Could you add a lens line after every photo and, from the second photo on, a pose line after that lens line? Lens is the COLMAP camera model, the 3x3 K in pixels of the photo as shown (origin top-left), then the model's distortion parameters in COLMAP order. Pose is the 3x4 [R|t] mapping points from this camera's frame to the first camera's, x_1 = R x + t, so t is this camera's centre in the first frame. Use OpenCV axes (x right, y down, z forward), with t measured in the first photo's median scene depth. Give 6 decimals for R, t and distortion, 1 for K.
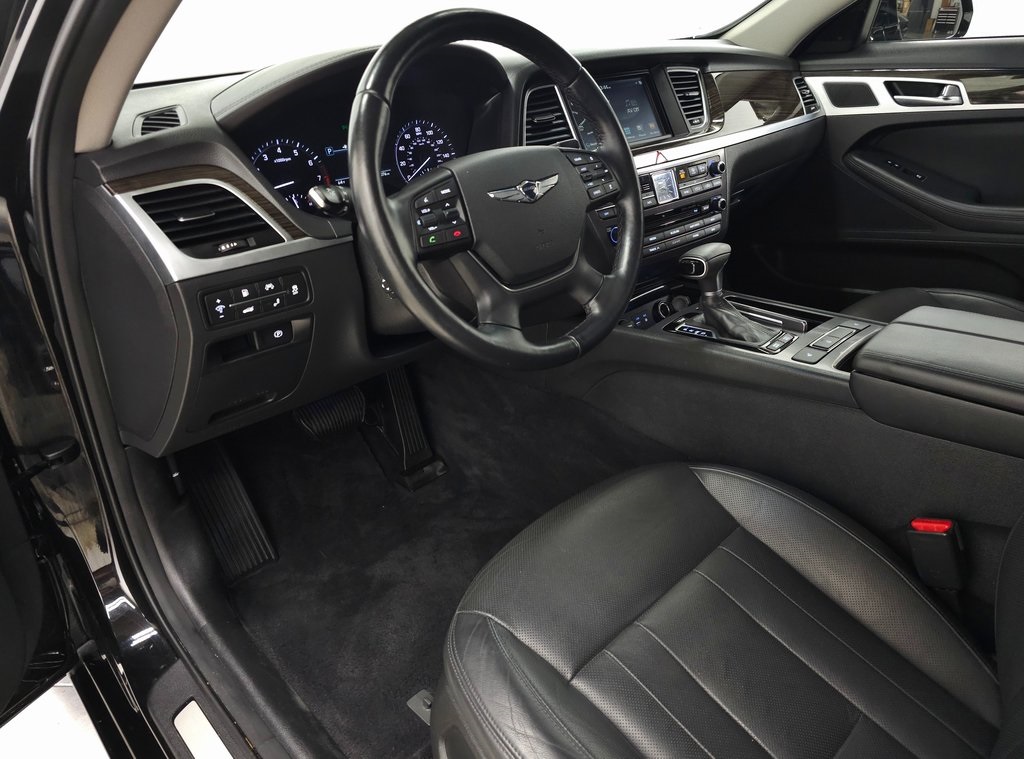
lens RADIAL K [[696.5, 0, 533.6], [0, 696.5, 377.0], [0, 0, 1]] dist [0.035995, -0.046667]
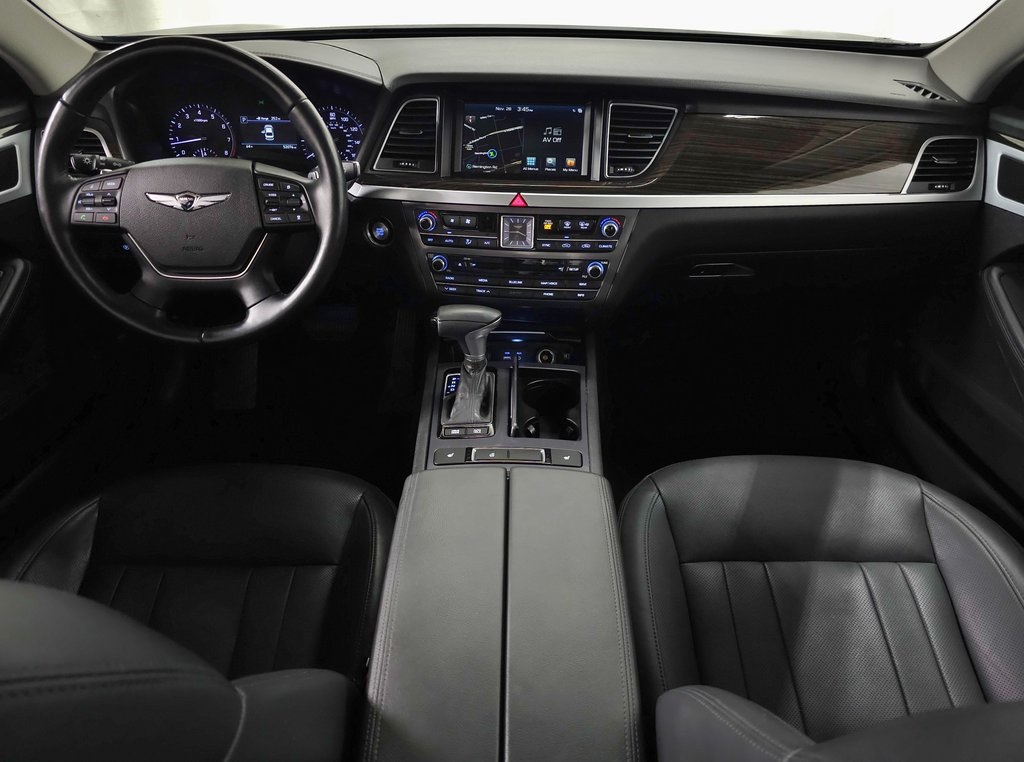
lens RADIAL K [[696.5, 0, 524.9], [0, 696.5, 383.8], [0, 0, 1]] dist [0.035995, -0.046667]
pose [[0.710064, 0.433914, -0.554552, 0.848960], [-0.354541, 0.900765, 0.250847, -0.348922], [0.608367, 0.018494, 0.793441, 0.296408]]
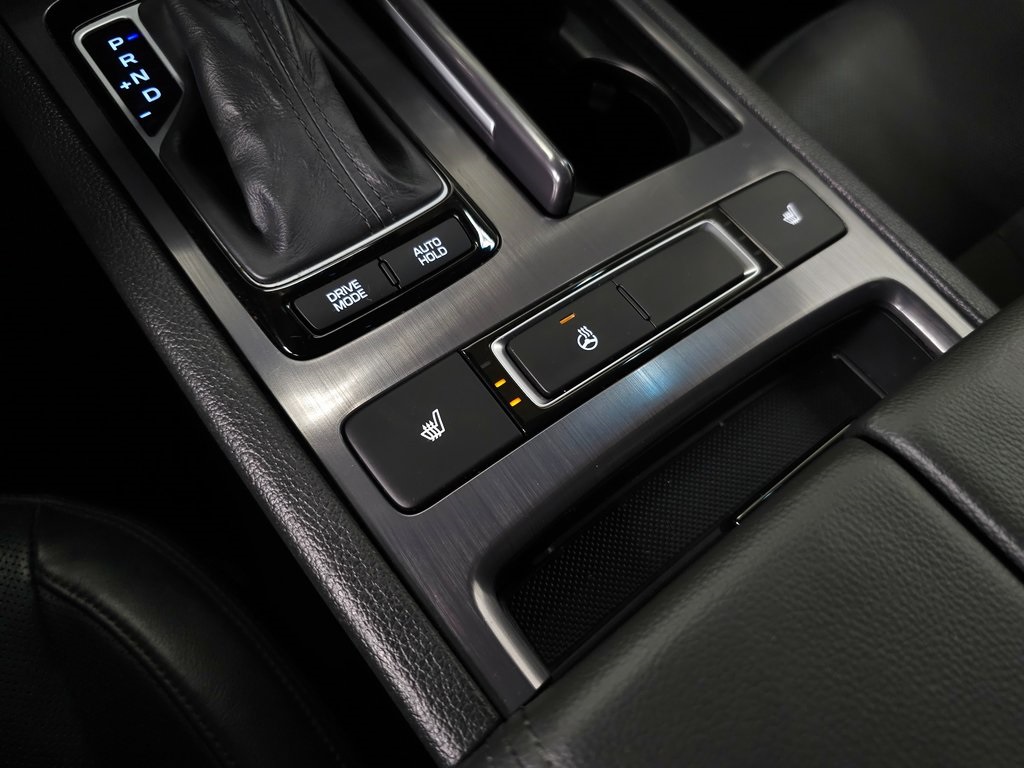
lens RADIAL K [[696.5, 0, 512.6], [0, 696.5, 375.5], [0, 0, 1]] dist [0.035995, -0.046667]
pose [[0.974664, 0.210216, 0.076417, 0.361266], [-0.214399, 0.780669, 0.587016, -0.150882], [0.063744, -0.588527, 0.805960, 0.771415]]
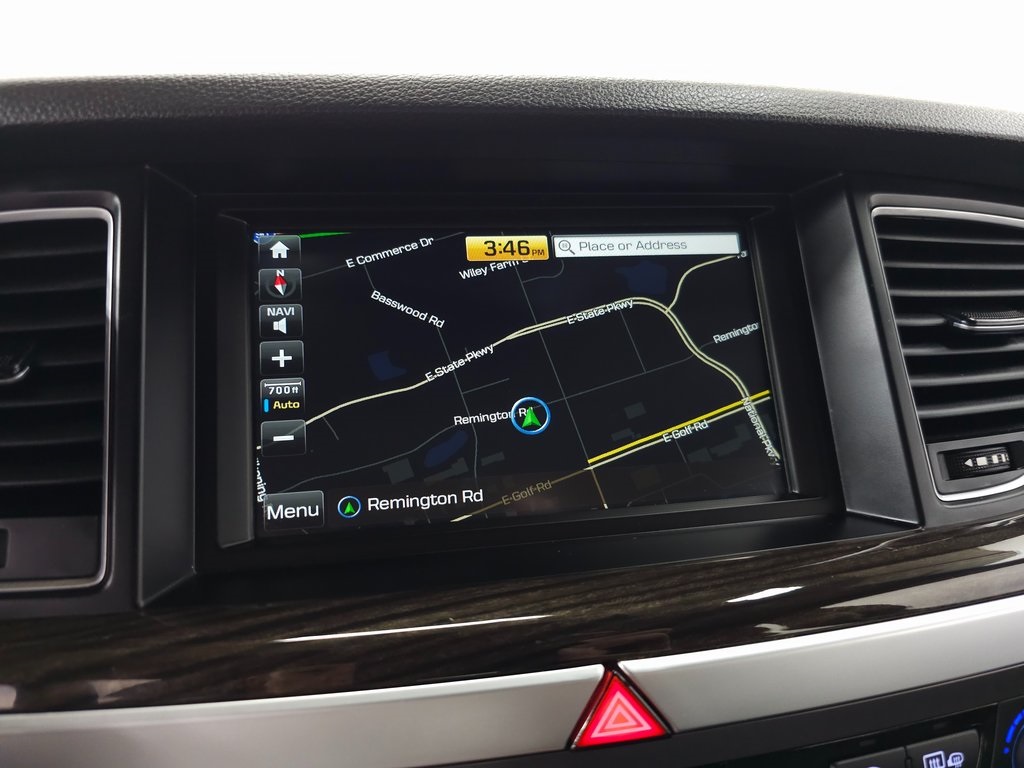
lens RADIAL K [[696.5, 0, 502.2], [0, 696.5, 382.8], [0, 0, 1]] dist [0.035995, -0.046667]
pose [[0.875783, 0.212420, -0.433454, 0.224214], [-0.267109, 0.961220, -0.068628, -0.388978], [0.402066, 0.175882, 0.898559, 0.880719]]
